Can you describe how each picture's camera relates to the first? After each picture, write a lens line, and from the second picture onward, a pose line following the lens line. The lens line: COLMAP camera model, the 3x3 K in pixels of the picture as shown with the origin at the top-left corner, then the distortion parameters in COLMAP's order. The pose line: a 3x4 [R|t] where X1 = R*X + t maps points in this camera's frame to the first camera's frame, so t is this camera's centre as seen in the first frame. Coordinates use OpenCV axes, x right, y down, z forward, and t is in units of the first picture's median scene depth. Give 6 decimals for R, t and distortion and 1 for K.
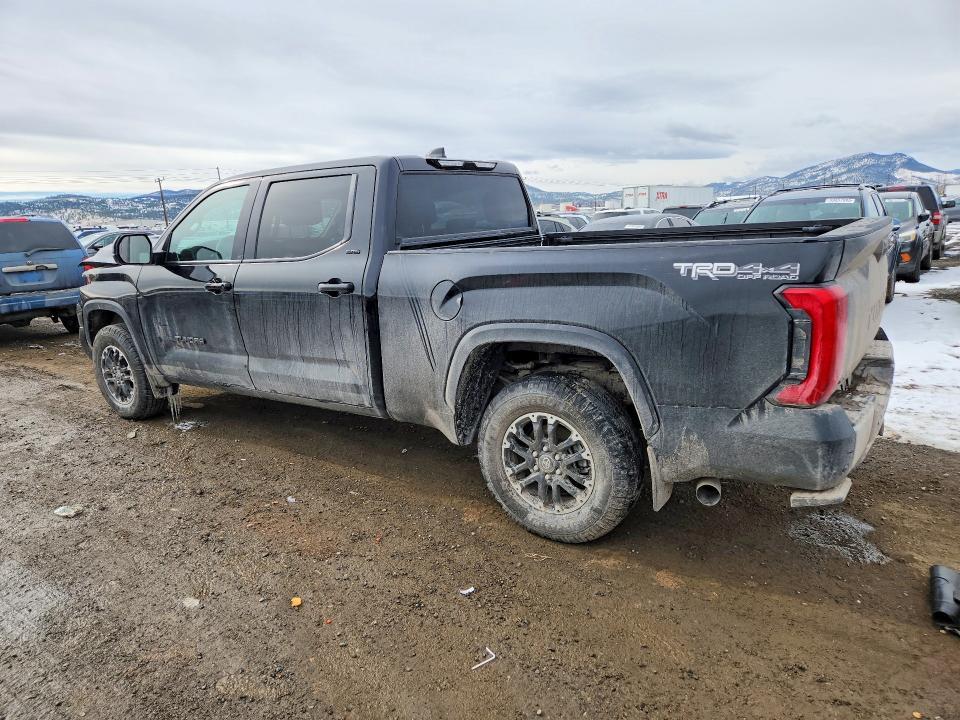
lens RADIAL K [[758.2, 0, 480.2], [0, 758.2, 386.0], [0, 0, 1]] dist [0.048678, -0.001036]
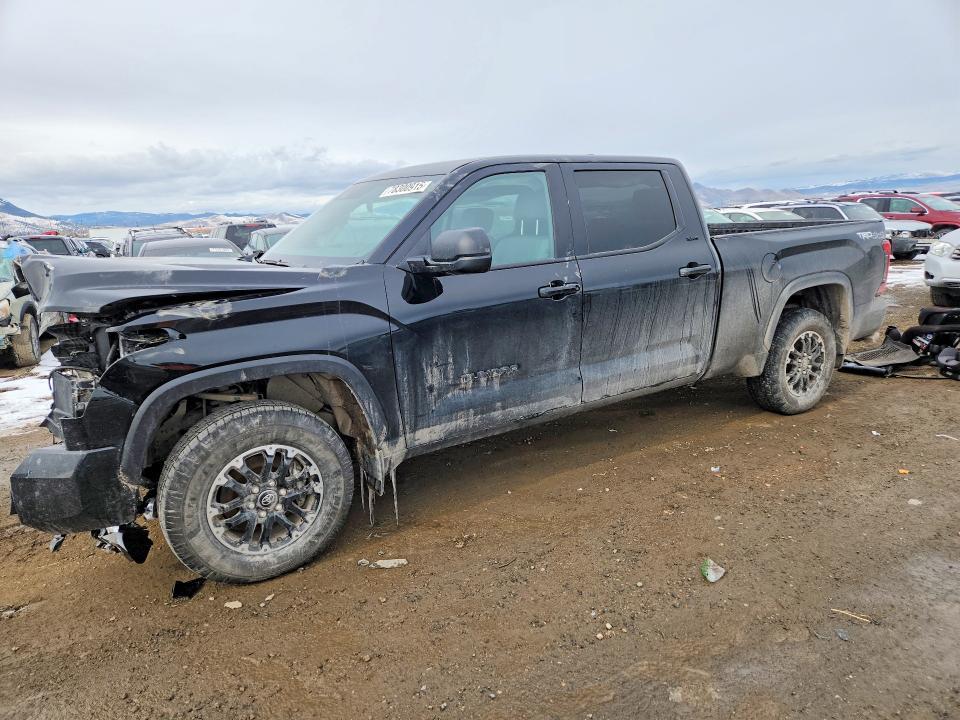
lens RADIAL K [[780.0, 0, 475.6], [0, 780.0, 359.6], [0, 0, 1]] dist [0.013586, -0.002153]
pose [[0.221309, -0.136117, 0.965657, -1.481767], [0.240453, 0.967255, 0.081235, -0.184580], [-0.945095, 0.214218, 0.246793, 1.121440]]
